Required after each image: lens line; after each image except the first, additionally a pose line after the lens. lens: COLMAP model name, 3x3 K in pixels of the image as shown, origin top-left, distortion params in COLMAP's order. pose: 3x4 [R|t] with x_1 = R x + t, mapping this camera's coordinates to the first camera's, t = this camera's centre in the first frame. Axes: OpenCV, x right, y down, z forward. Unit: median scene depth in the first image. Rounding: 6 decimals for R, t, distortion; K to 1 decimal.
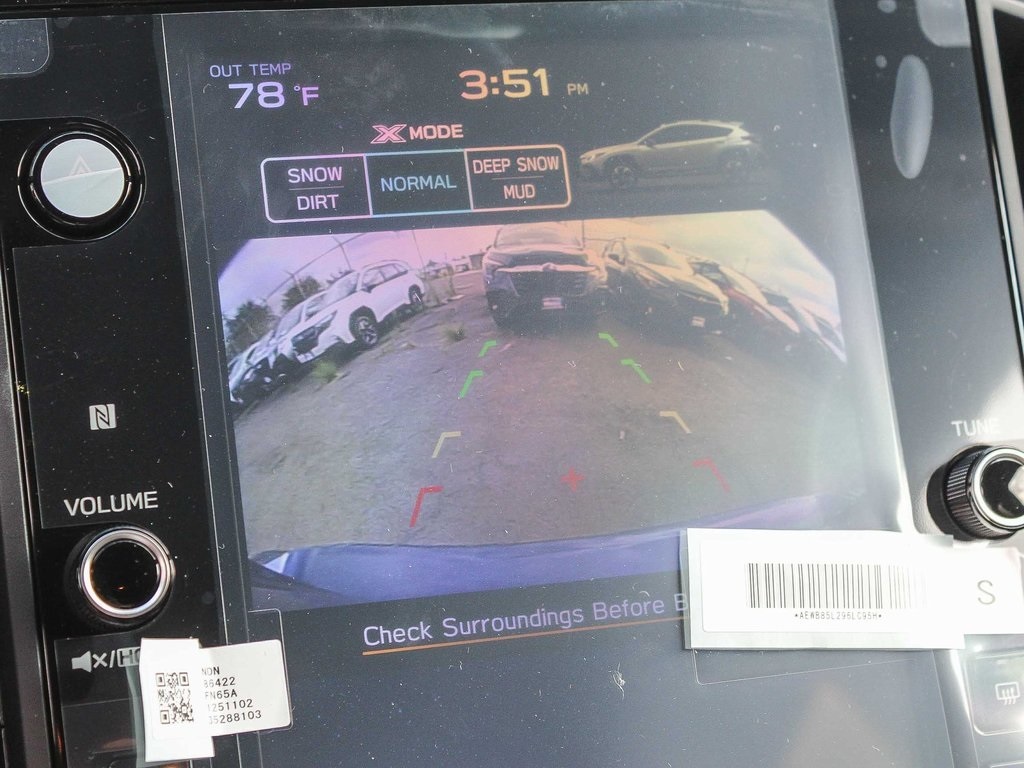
lens RADIAL K [[2282.2, 0, 512.4], [0, 2282.2, 381.7], [0, 0, 1]] dist [-0.007316, 0.000000]
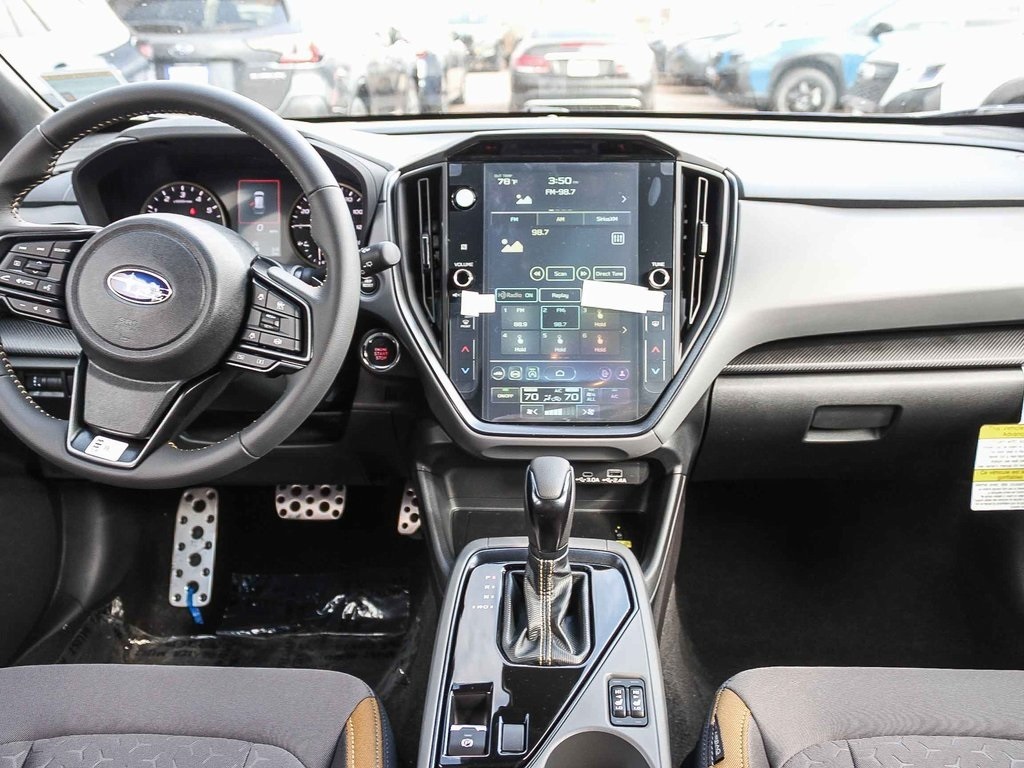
lens RADIAL K [[936.7, 0, 508.7], [0, 936.7, 382.1], [0, 0, 1]] dist [0.011919, 0.008467]
pose [[0.939195, 0.114141, -0.323859, 0.597553], [-0.071318, 0.987412, 0.141181, 0.010864], [0.335897, -0.109500, 0.935512, -0.896358]]
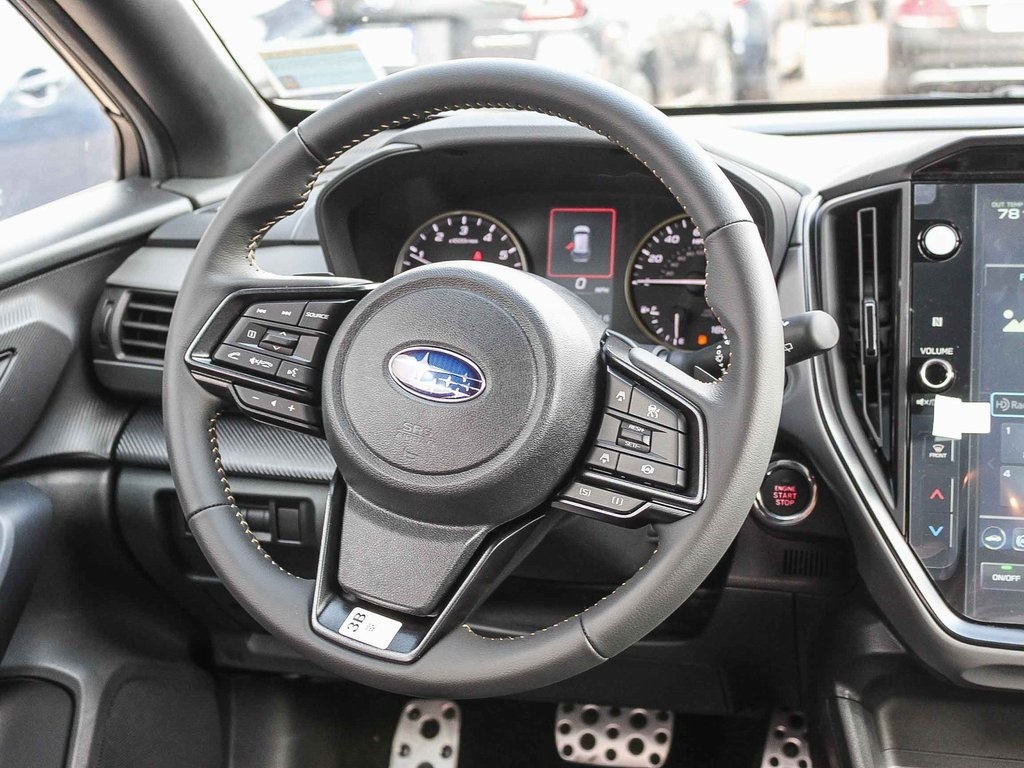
lens RADIAL K [[1578.4, 0, 519.6], [0, 1578.4, 374.6], [0, 0, 1]] dist [-0.007600, 0.000000]
pose [[0.844973, 0.105054, -0.524389, 0.434697], [-0.089242, 0.994466, 0.055429, 0.018215], [0.527310, -0.000039, 0.849673, -1.005508]]
